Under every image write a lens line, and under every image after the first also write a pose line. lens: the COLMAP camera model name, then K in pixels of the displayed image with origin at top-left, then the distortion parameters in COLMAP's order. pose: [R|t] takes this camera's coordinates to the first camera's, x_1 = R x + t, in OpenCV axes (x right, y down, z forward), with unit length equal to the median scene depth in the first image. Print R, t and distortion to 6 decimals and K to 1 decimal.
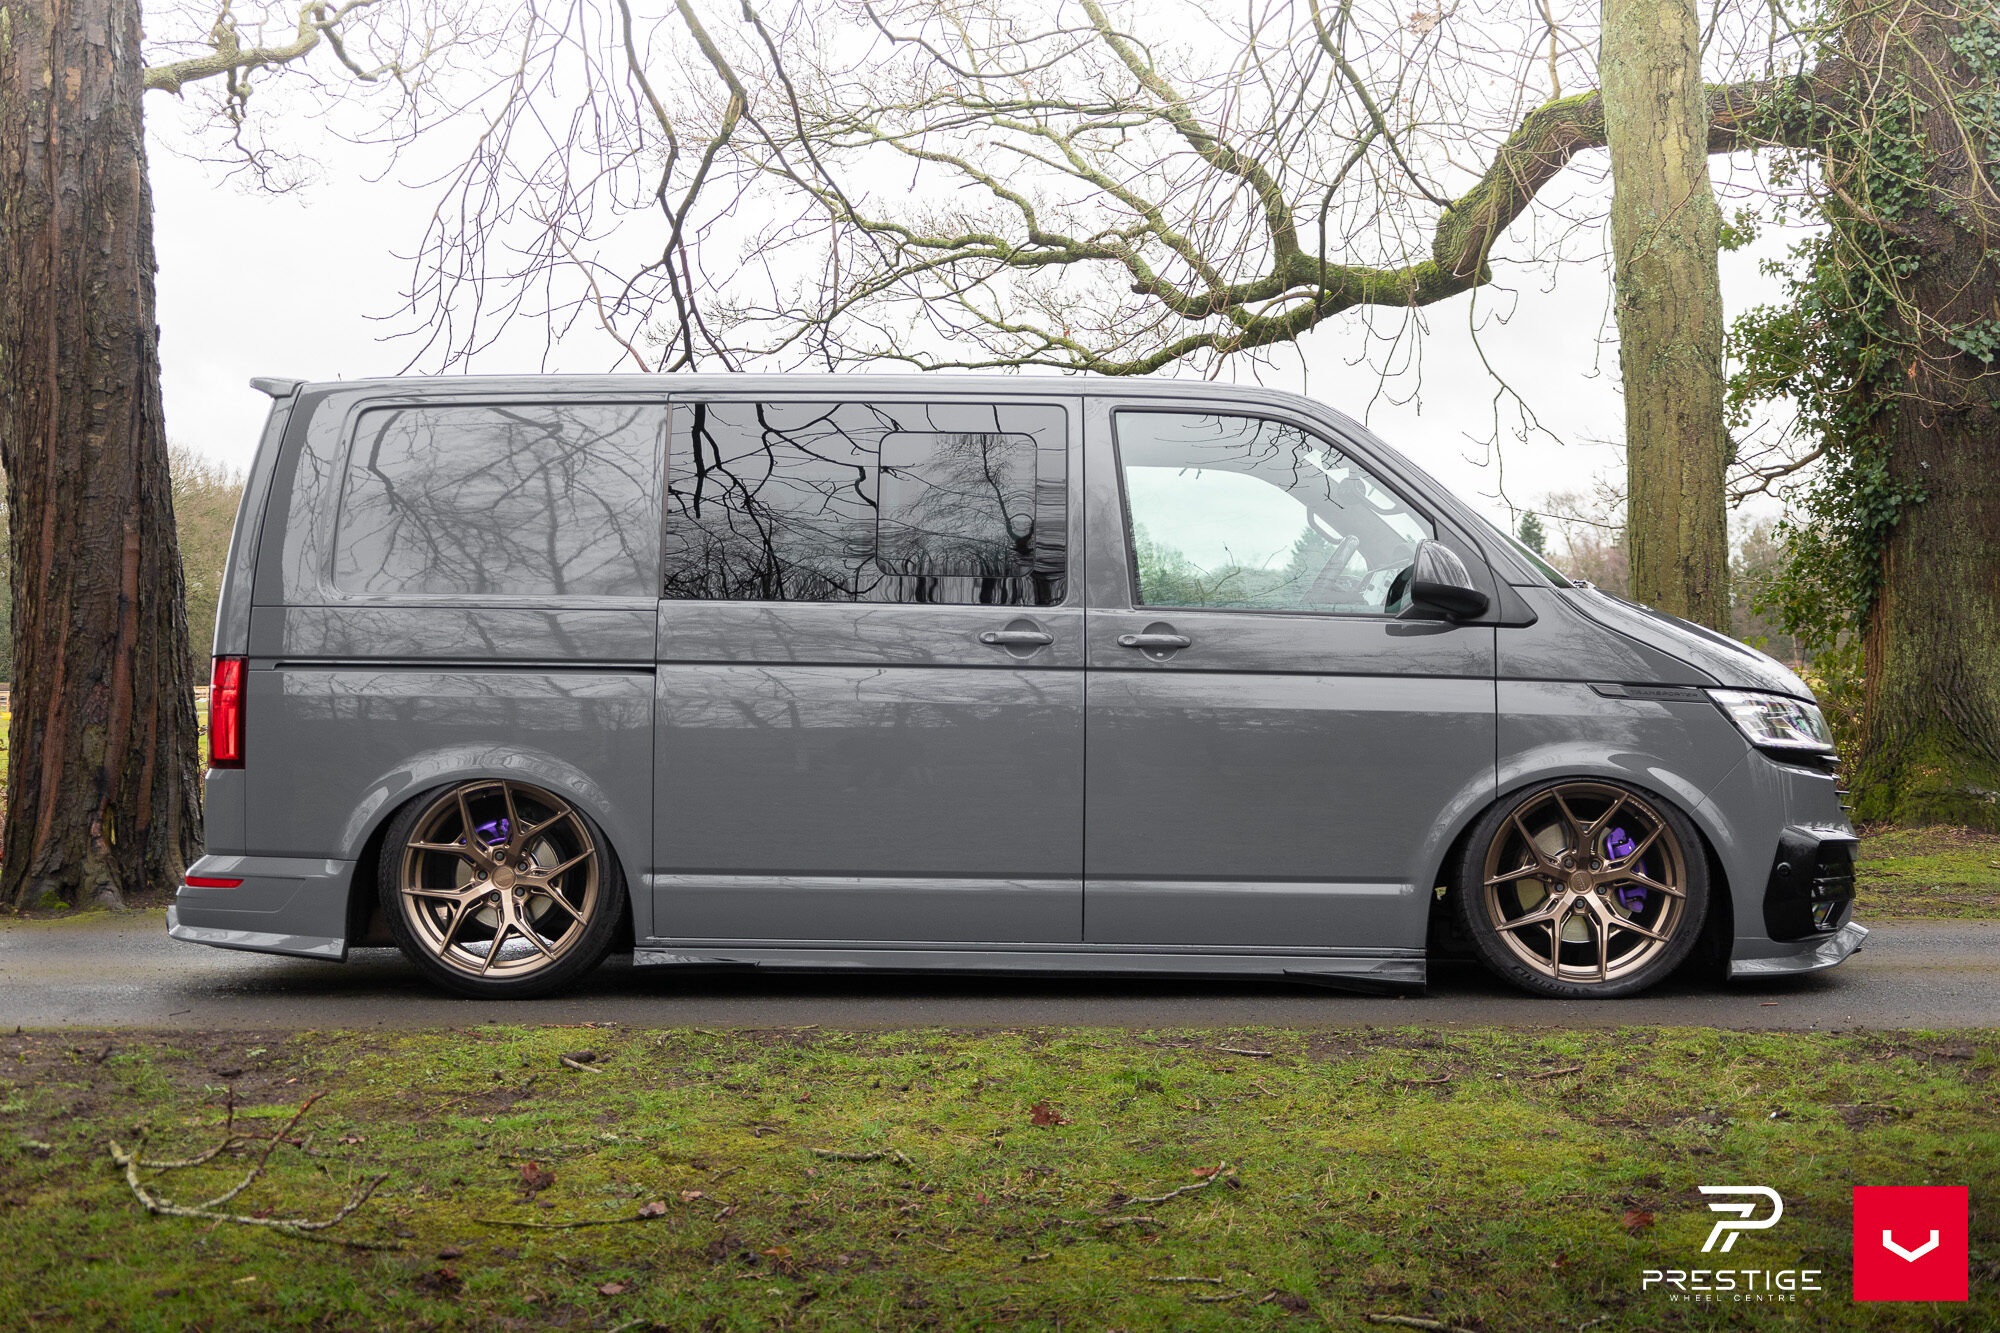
lens RADIAL K [[2893.4, 0, 1001.3], [0, 2893.4, 684.4], [0, 0, 1]] dist [0.014917, 0.000000]
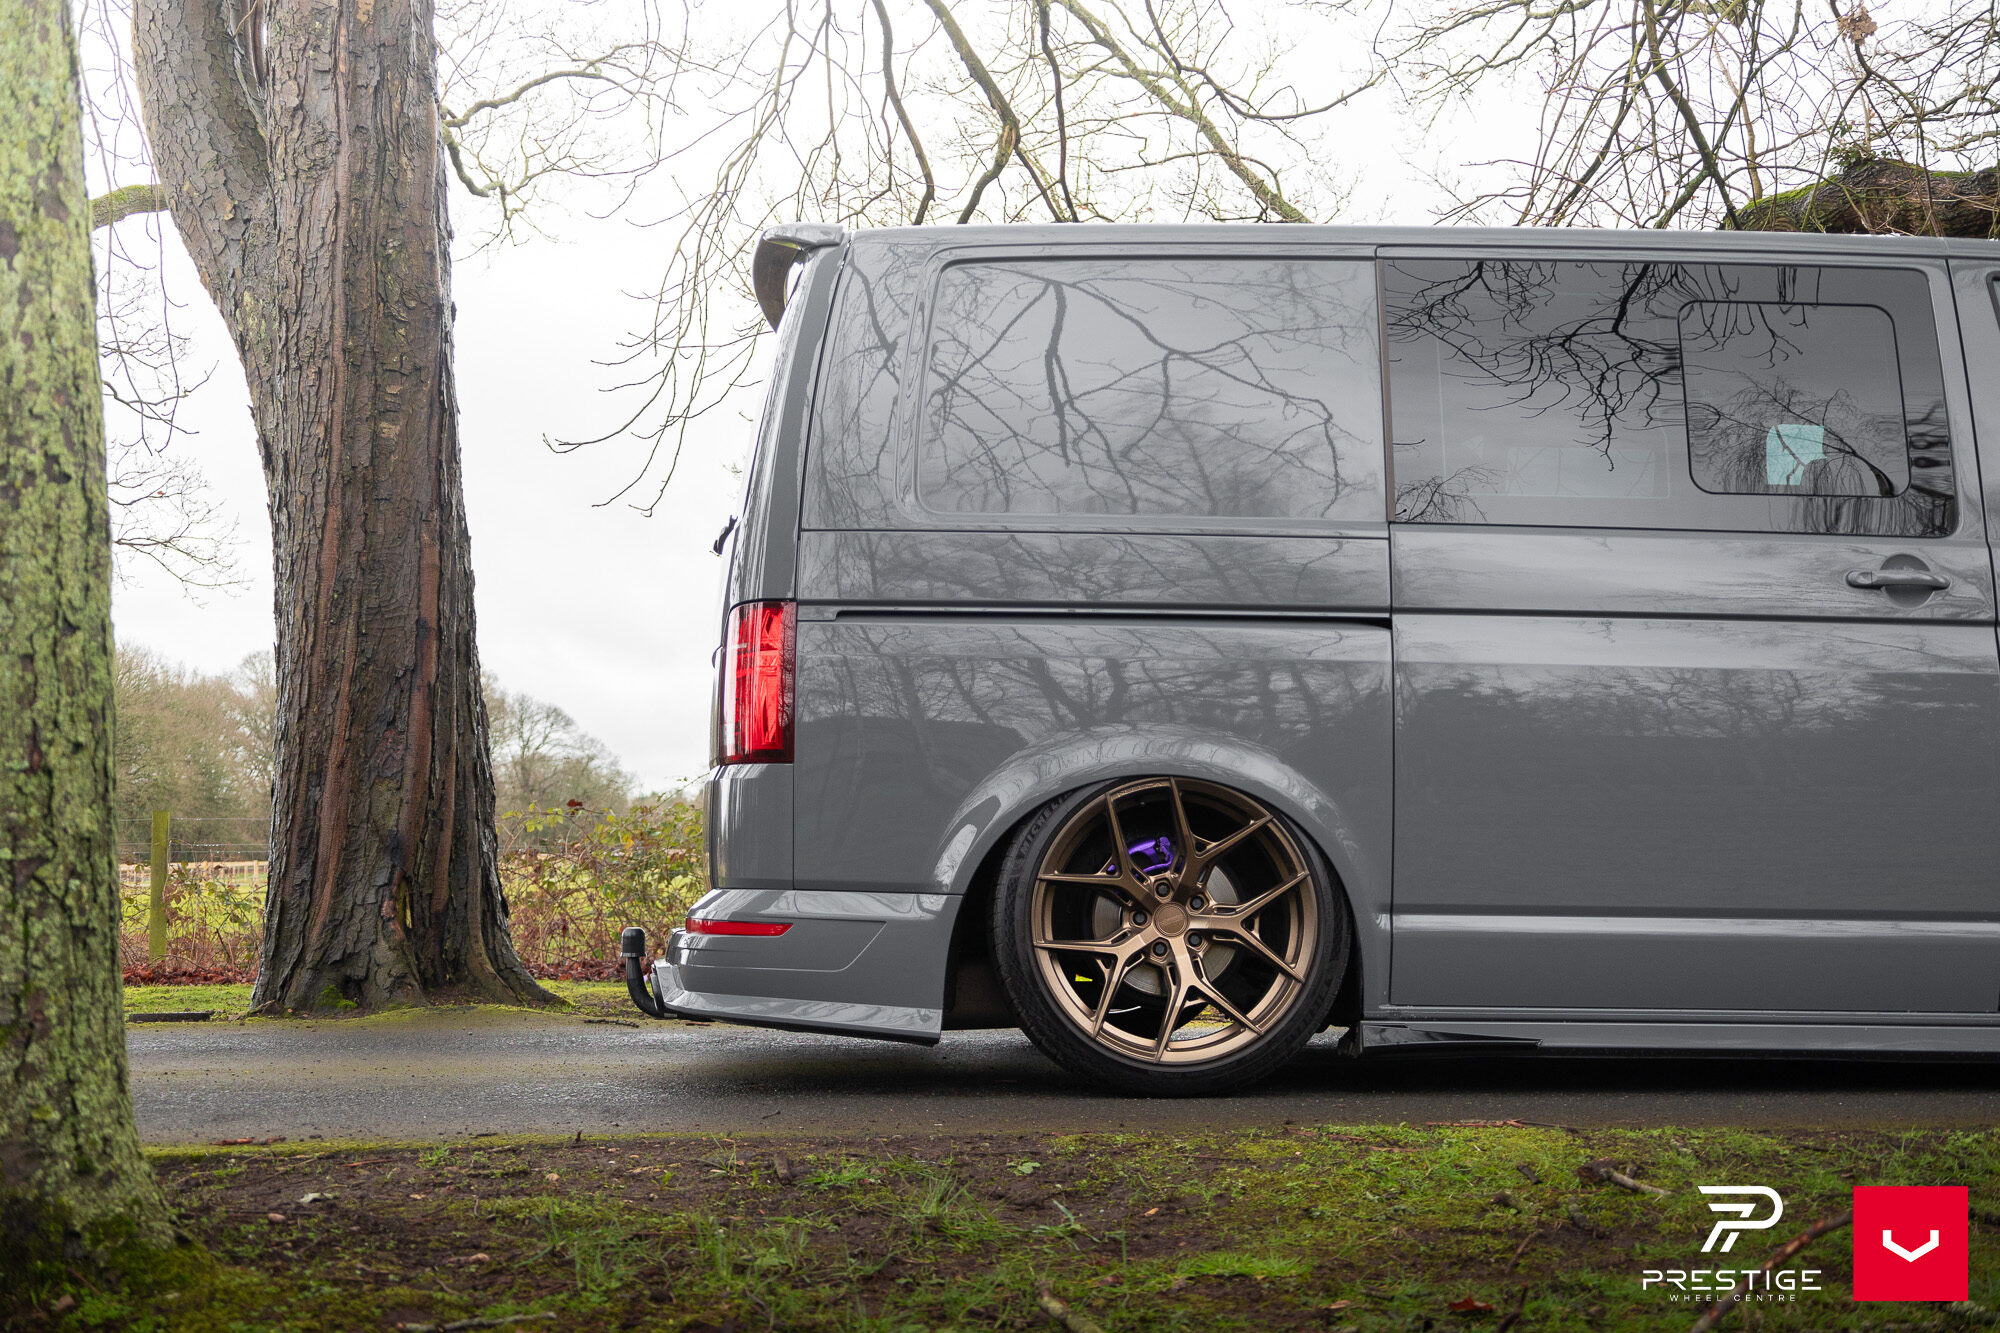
lens RADIAL K [[2608.1, 0, 1000.1], [0, 2608.1, 664.4], [0, 0, 1]] dist [0.051819, 0.000000]
pose [[0.998855, 0.003321, 0.047726, -0.176166], [0.000559, 0.996711, -0.081042, 0.040681], [-0.047838, 0.080976, 0.995567, 0.266972]]
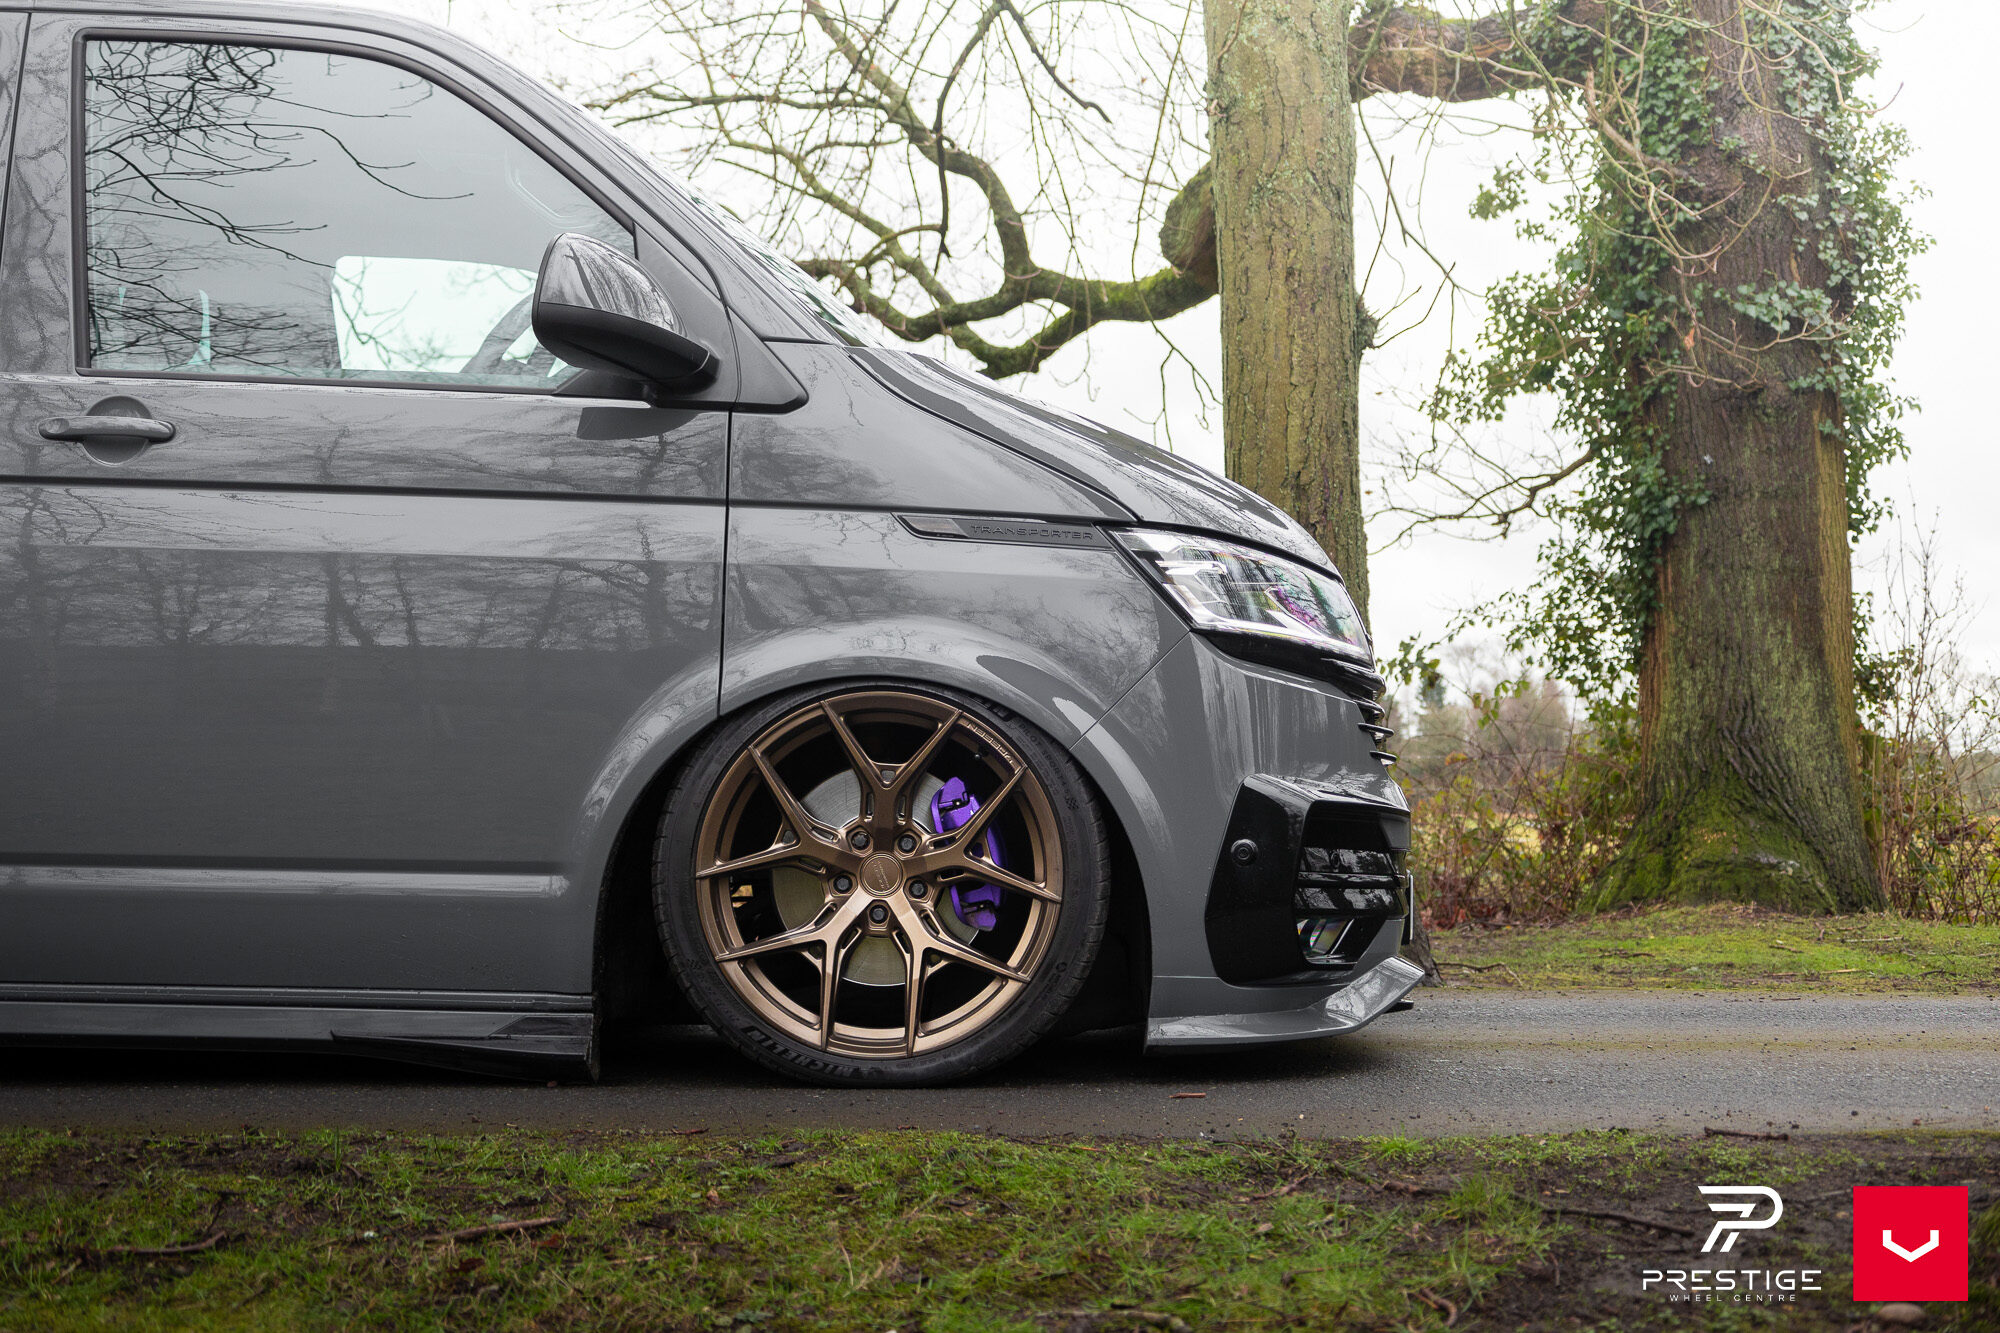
lens RADIAL K [[2893.4, 0, 1002.8], [0, 2893.4, 659.1], [0, 0, 1]] dist [0.014917, 0.000000]
pose [[0.999232, 0.009931, 0.037914, 0.144571], [-0.007829, 0.998445, -0.055192, 0.041249], [-0.038404, 0.054853, 0.997756, 0.320760]]
